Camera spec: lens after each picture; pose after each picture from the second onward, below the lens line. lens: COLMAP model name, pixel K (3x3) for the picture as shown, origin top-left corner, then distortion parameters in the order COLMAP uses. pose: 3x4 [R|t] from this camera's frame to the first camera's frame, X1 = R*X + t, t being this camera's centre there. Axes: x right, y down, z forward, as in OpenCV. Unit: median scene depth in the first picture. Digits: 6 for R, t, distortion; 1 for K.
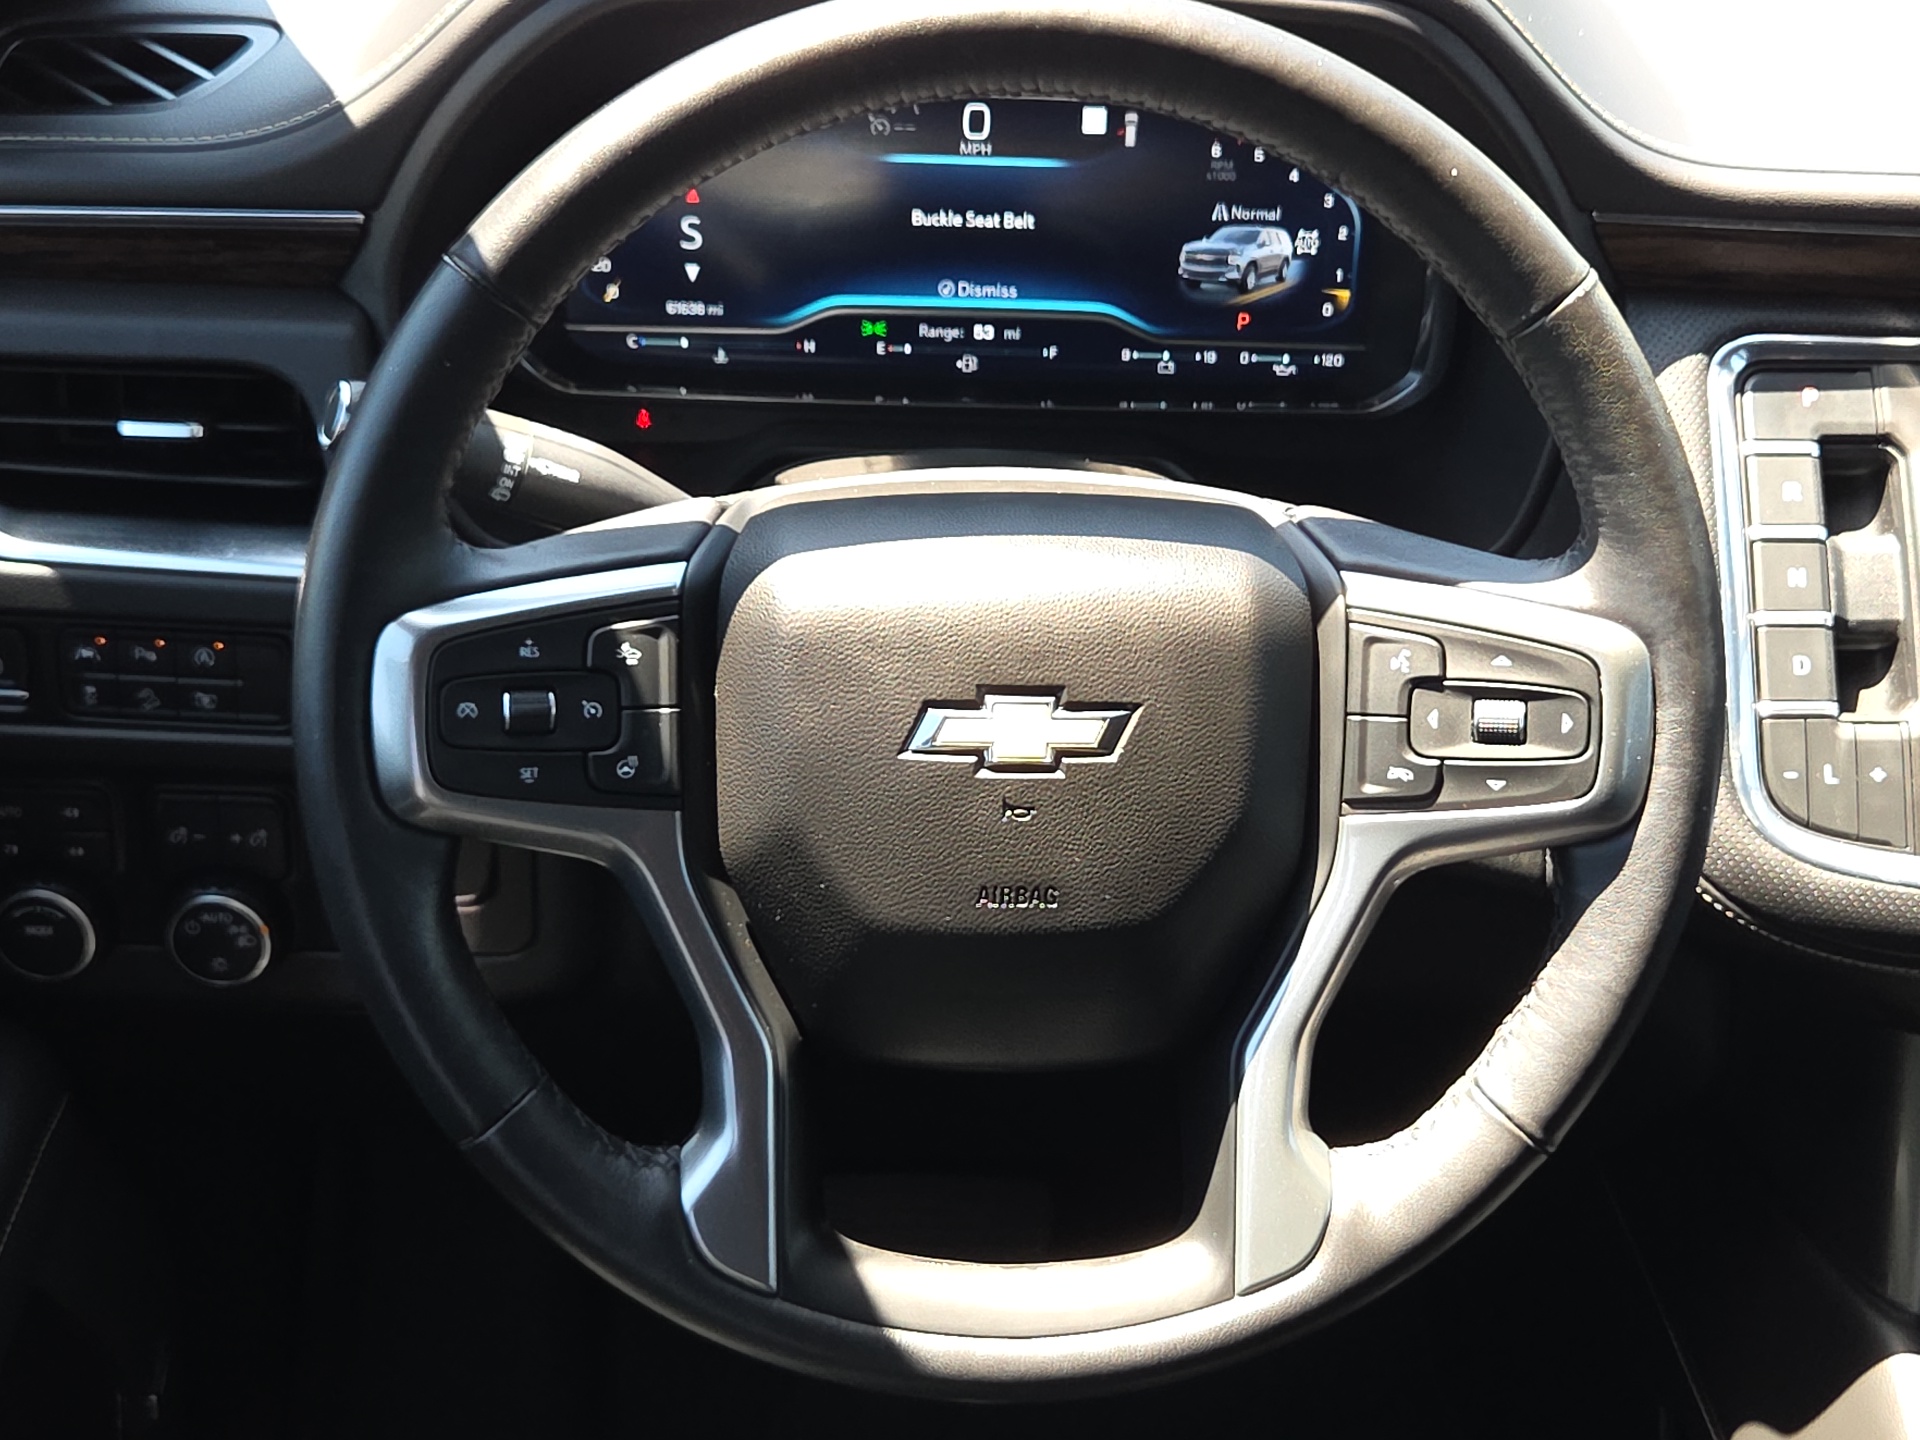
lens RADIAL K [[3054.2, 0, 976.5], [0, 3054.2, 707.7], [0, 0, 1]] dist [0.008555, 0.000000]
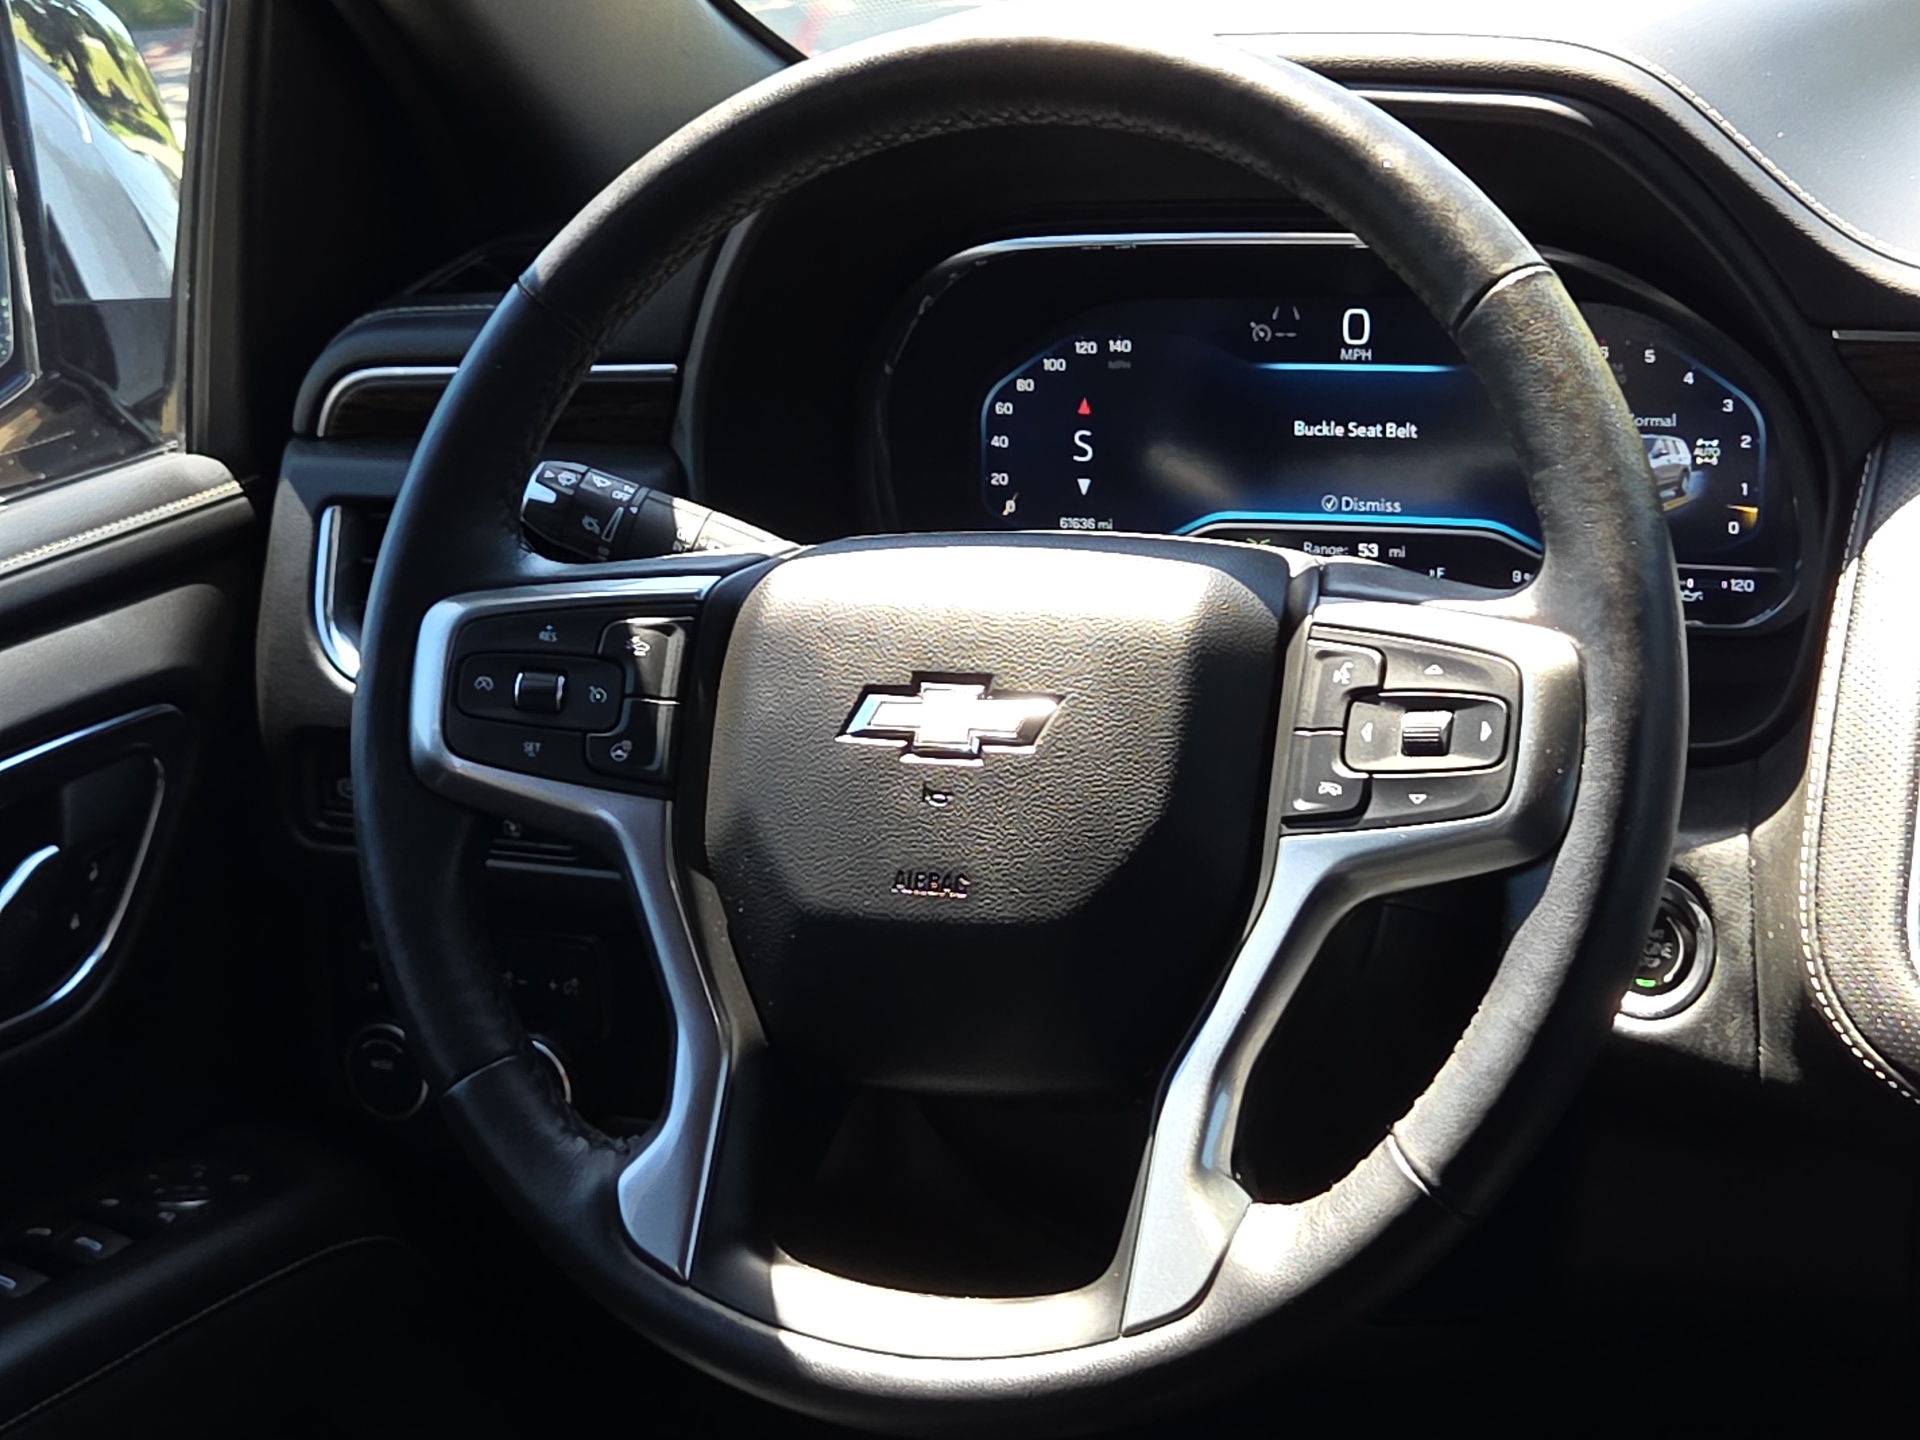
lens RADIAL K [[3769.6, 0, 901.2], [0, 3769.6, 719.2], [0, 0, 1]] dist [0.048284, 0.000000]
pose [[0.883584, 0.020142, -0.467839, 0.431895], [-0.140519, 0.964436, -0.223869, 0.214017], [0.446692, 0.263547, 0.854991, -0.049398]]
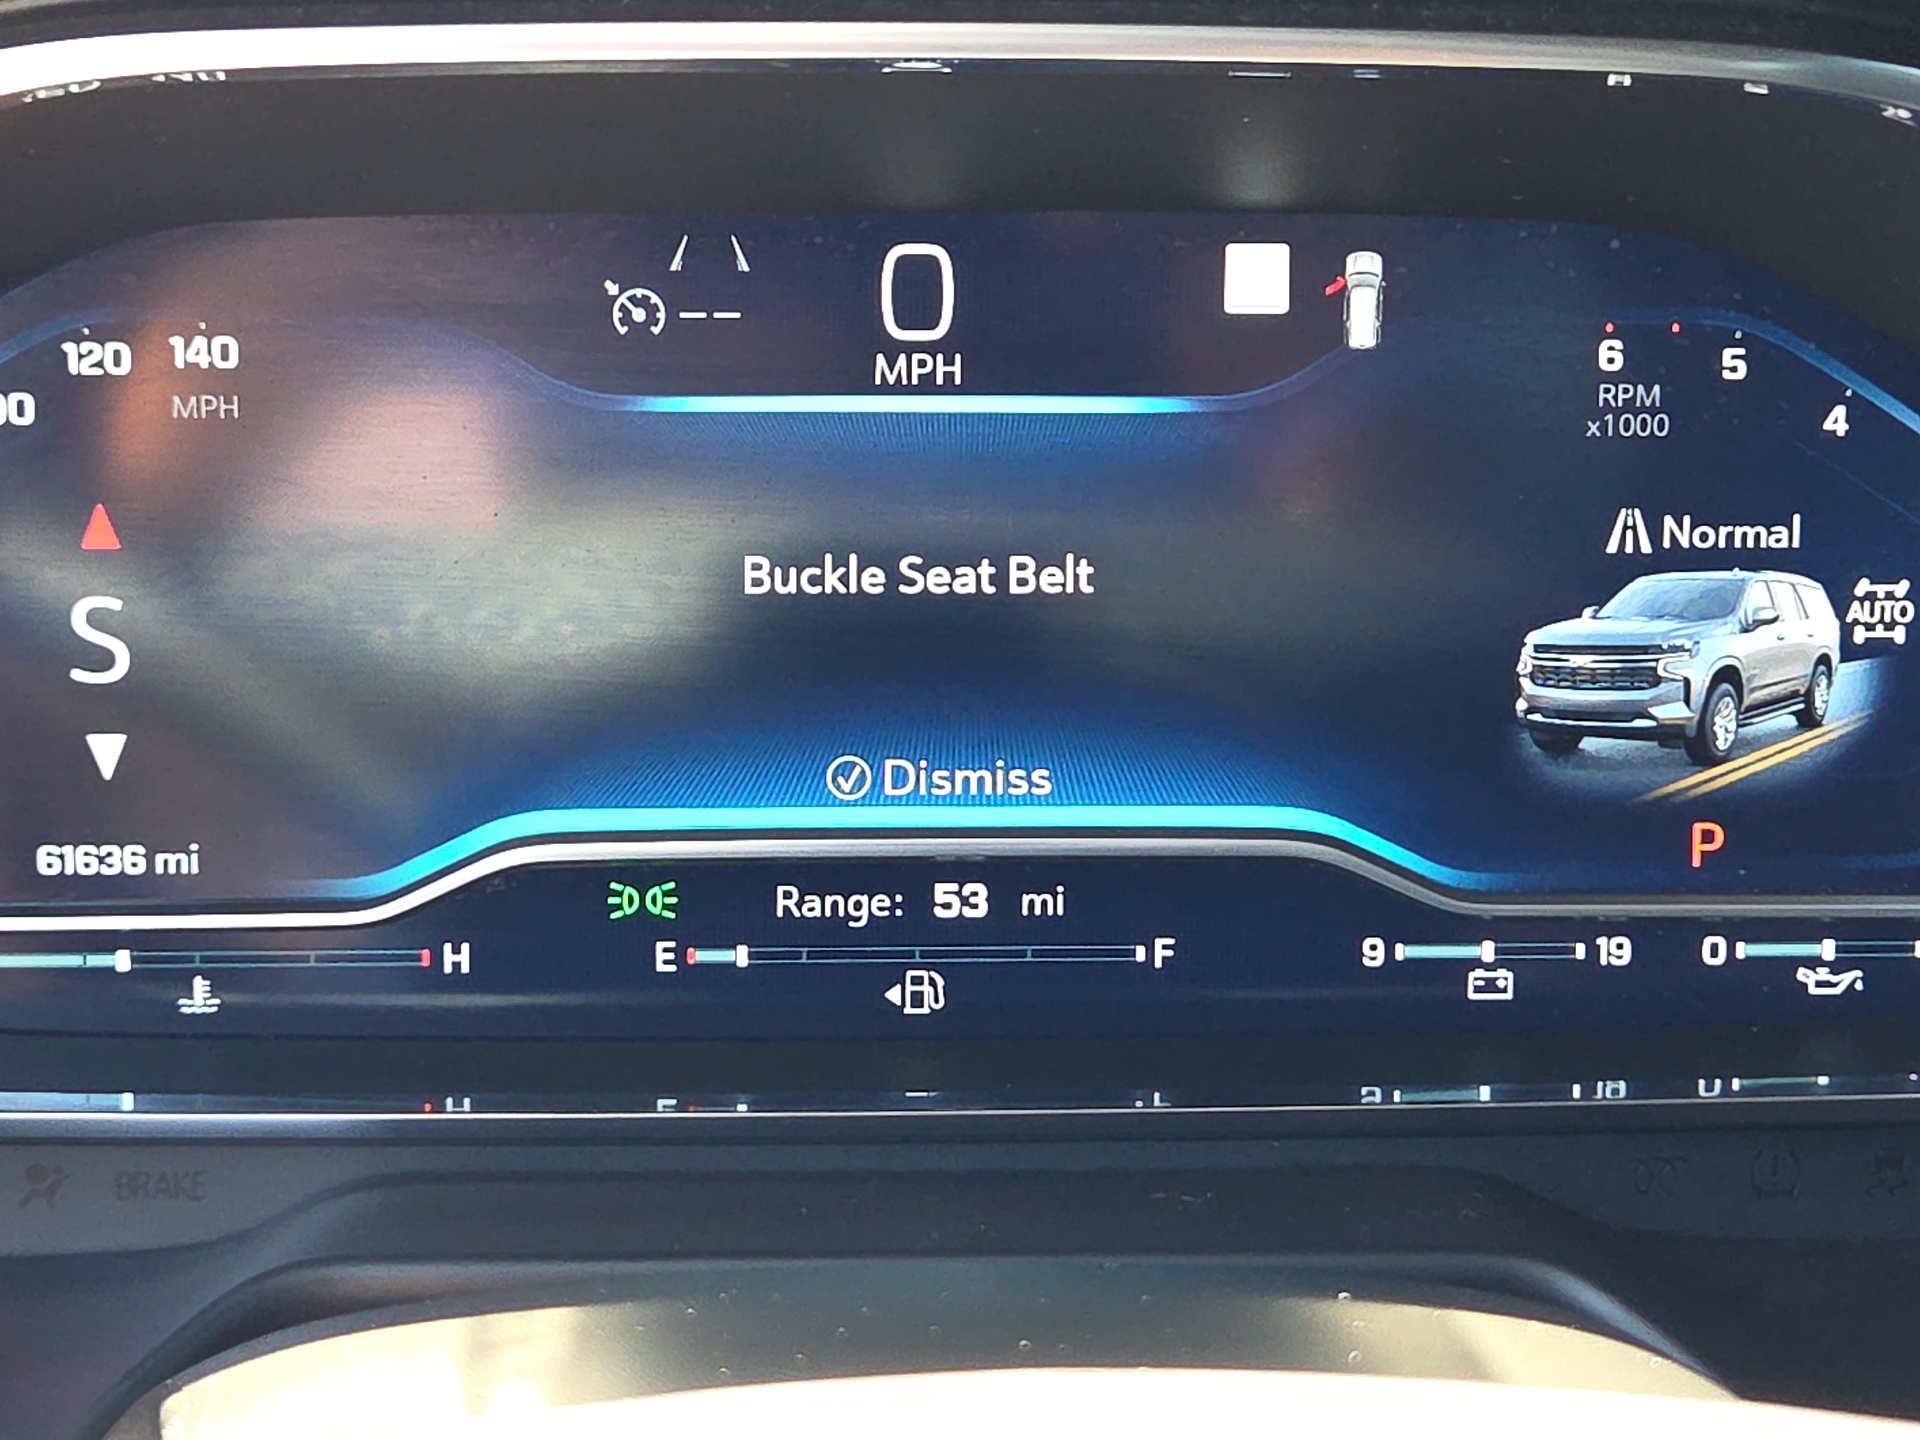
lens RADIAL K [[3810.8, 0, 960.1], [0, 3810.8, 710.5], [0, 0, 1]] dist [0.047779, 0.000000]
pose [[0.999382, -0.035159, -0.000672, 0.003438], [0.034207, 0.976394, -0.213273, -0.052987], [0.008154, 0.213118, 0.976992, 0.586900]]
